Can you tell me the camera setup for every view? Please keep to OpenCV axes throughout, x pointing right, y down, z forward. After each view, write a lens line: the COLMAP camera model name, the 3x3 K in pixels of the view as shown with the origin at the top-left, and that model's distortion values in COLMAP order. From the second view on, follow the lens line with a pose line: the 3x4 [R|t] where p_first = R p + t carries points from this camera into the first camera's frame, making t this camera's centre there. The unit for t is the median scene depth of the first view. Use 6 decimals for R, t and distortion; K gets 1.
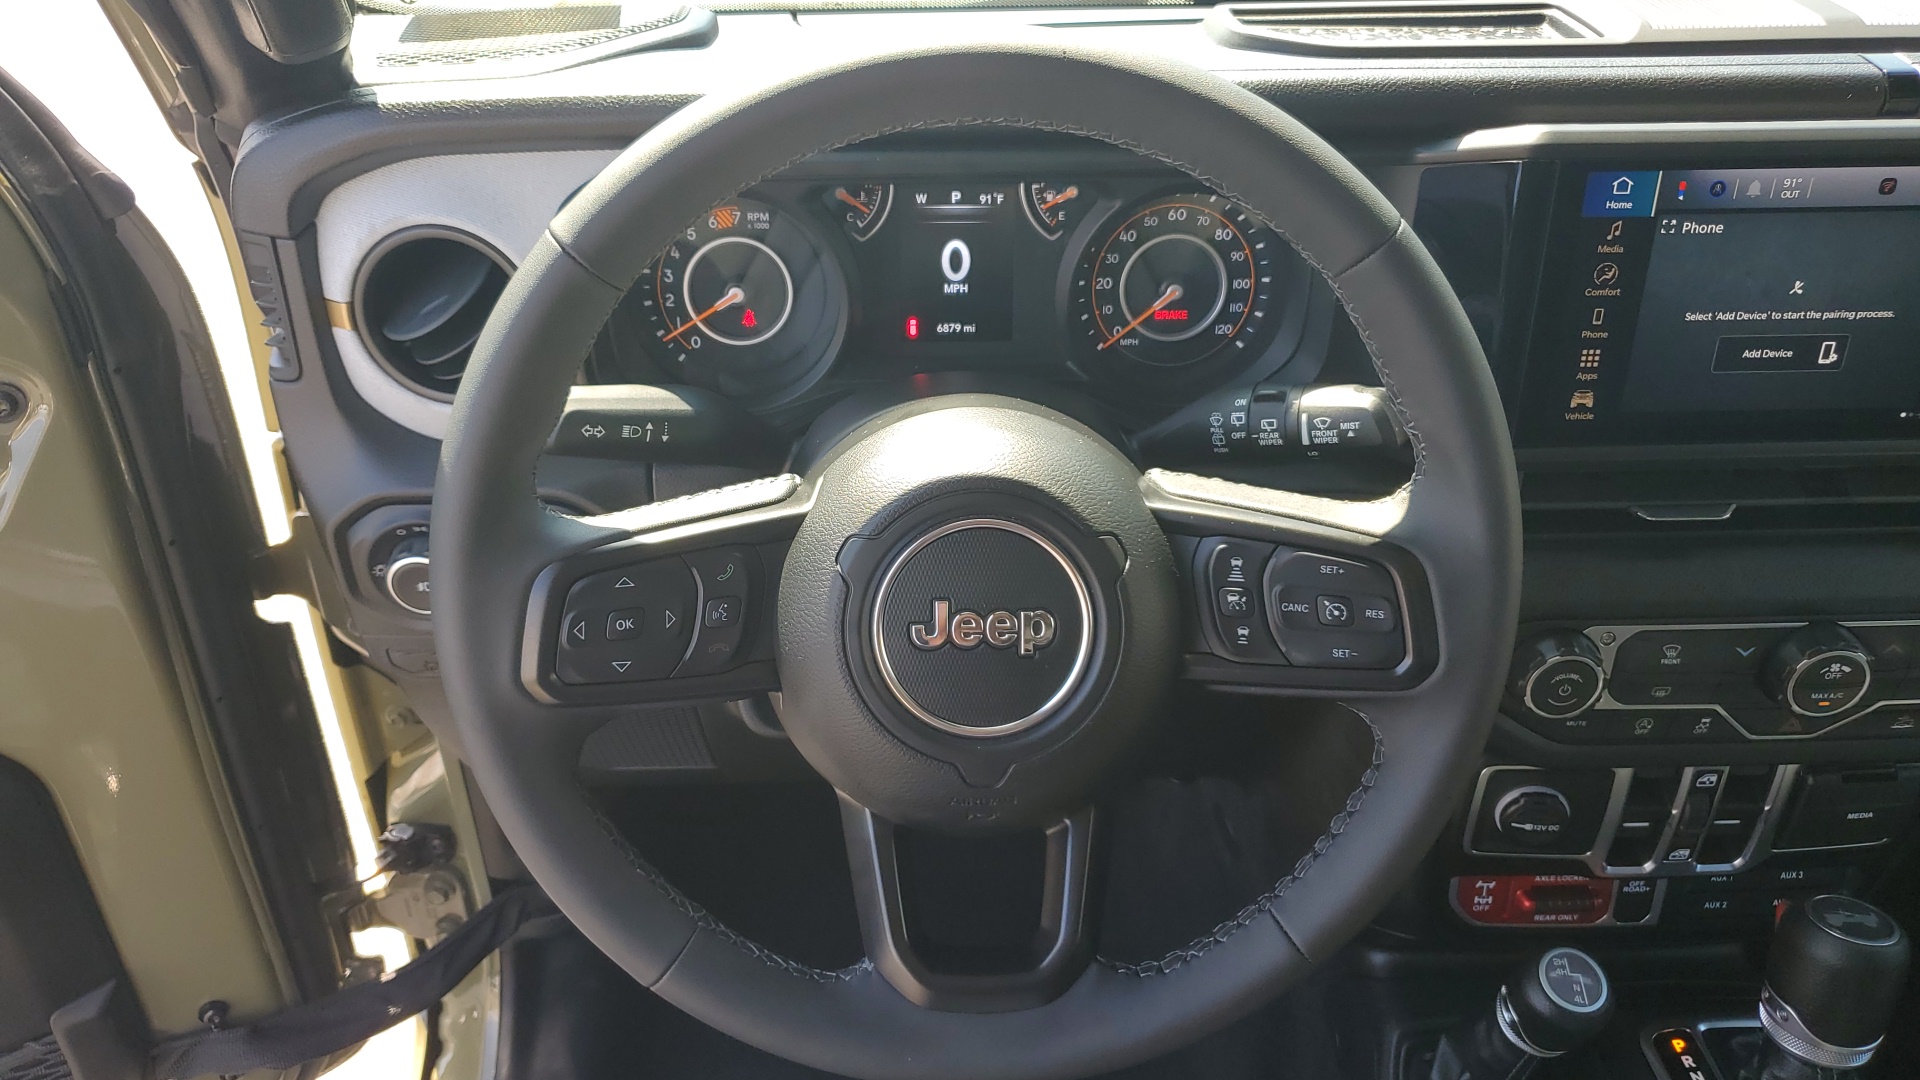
lens RADIAL K [[1475.9, 0, 914.8], [0, 1475.9, 509.8], [0, 0, 1]] dist [0.067138, -0.082696]
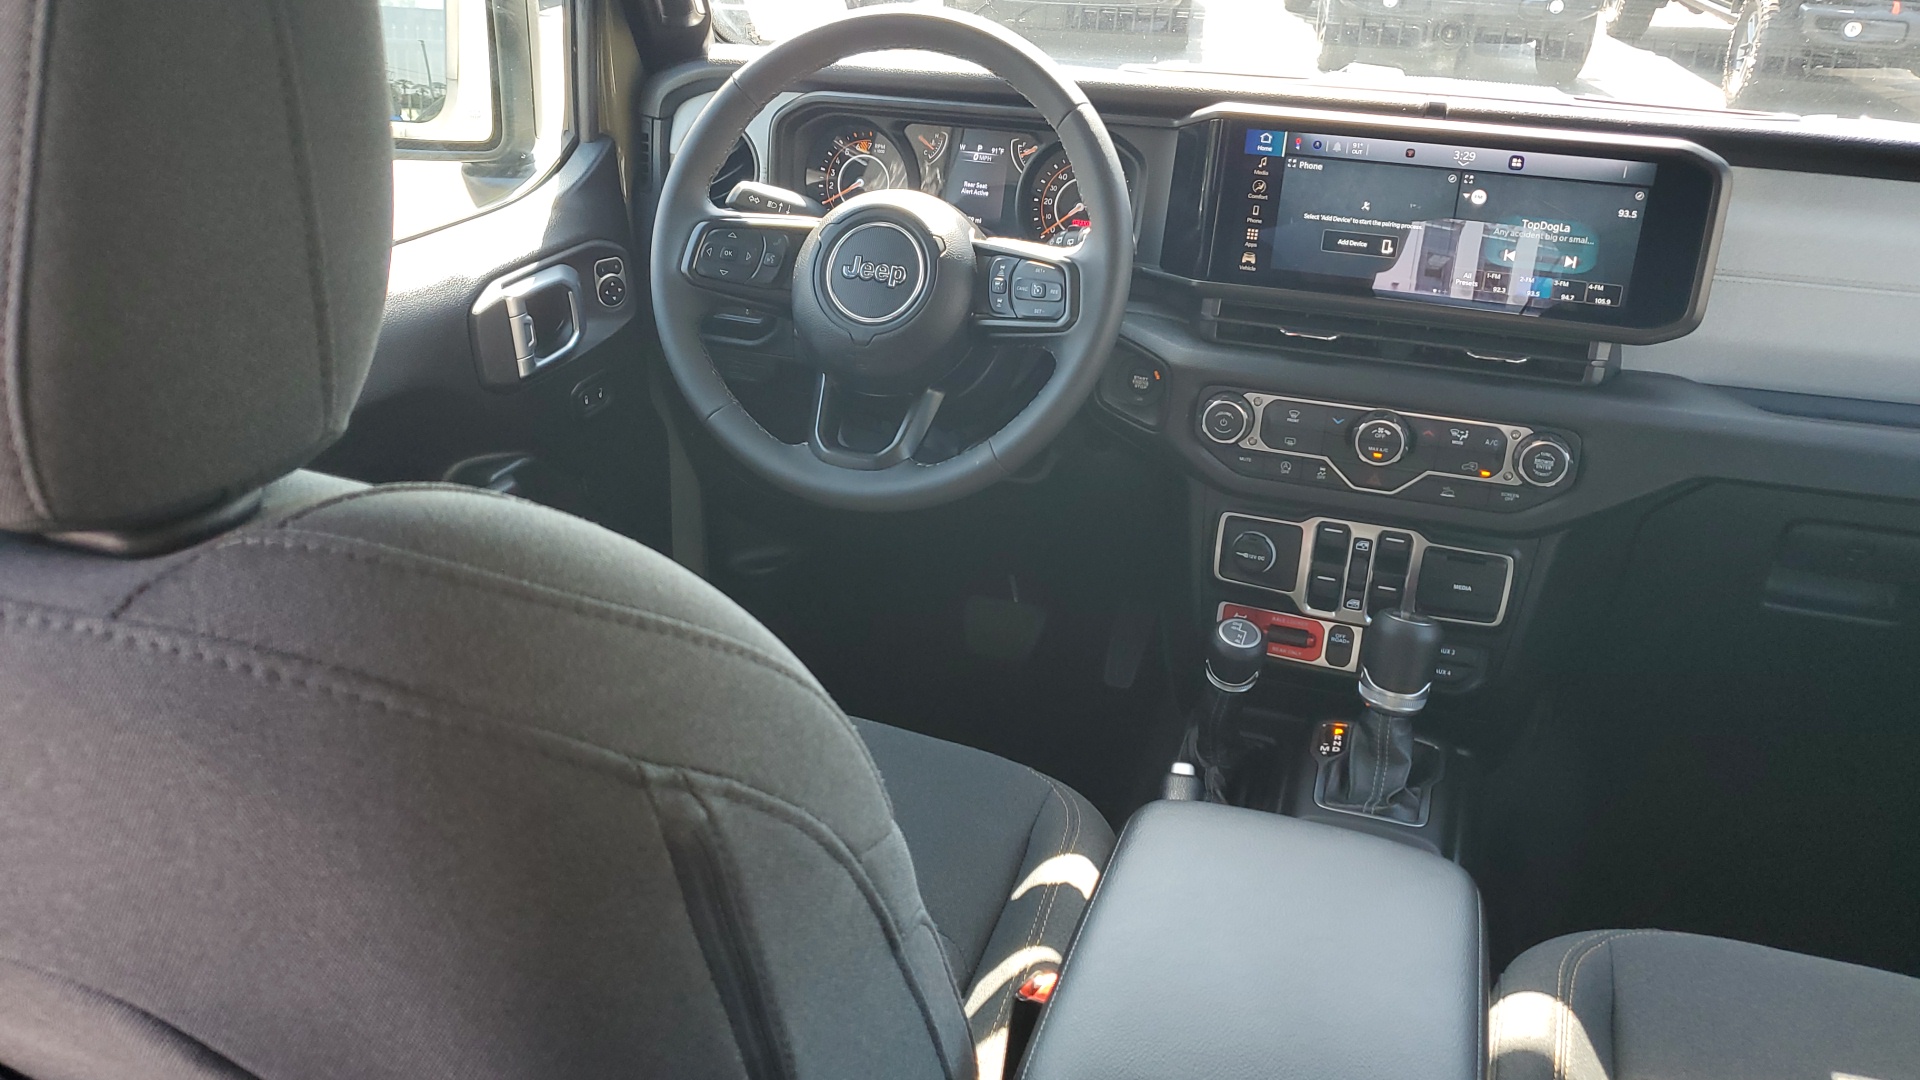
lens RADIAL K [[1462.7, 0, 931.3], [0, 1462.7, 547.0], [0, 0, 1]] dist [0.071645, -0.085323]
pose [[0.932644, 0.175048, -0.315490, 0.662012], [-0.232172, 0.960500, -0.153412, 0.591023], [0.276174, 0.216327, 0.936446, -0.681162]]
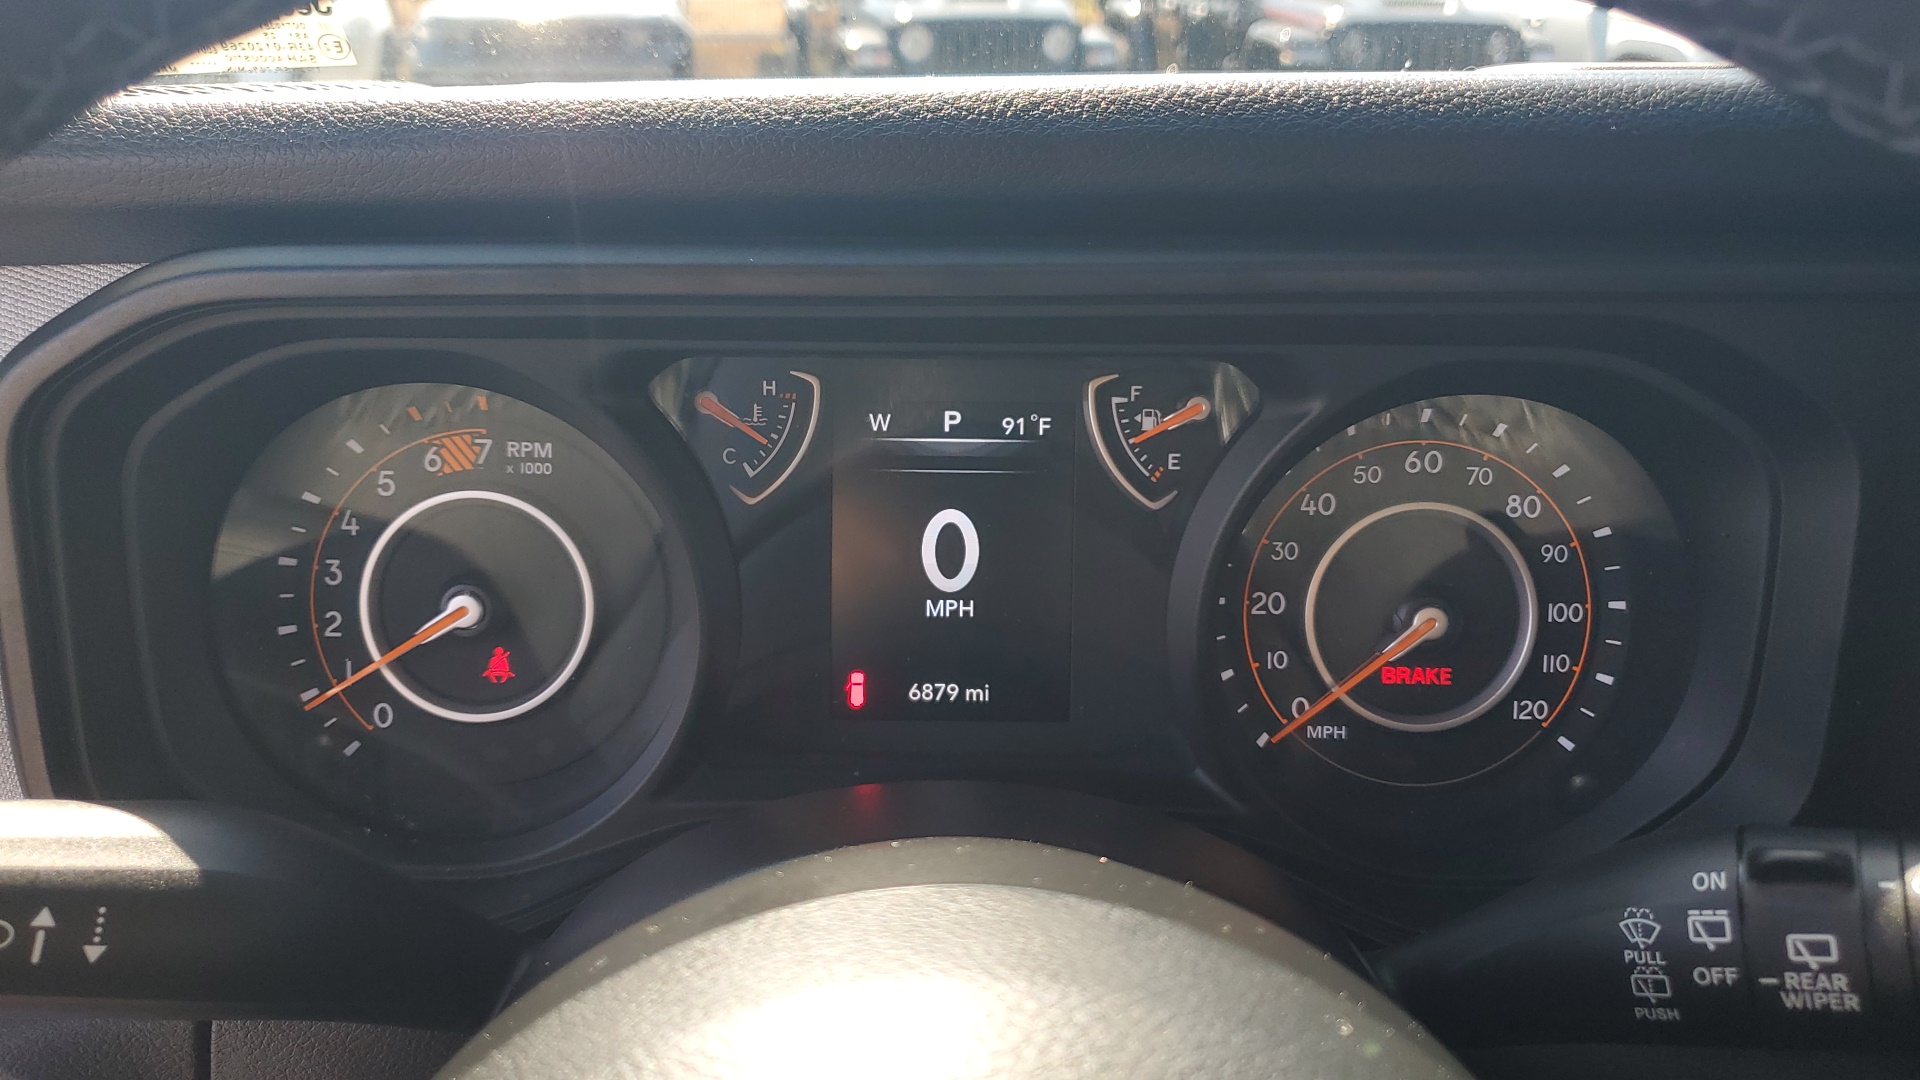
lens RADIAL K [[1462.7, 0, 931.3], [0, 1462.7, 547.0], [0, 0, 1]] dist [0.071645, -0.085323]
pose [[0.999427, 0.012613, -0.031418, 0.037081], [-0.020642, 0.962577, -0.270222, -0.044296], [0.026834, 0.270716, 0.962285, 0.561946]]
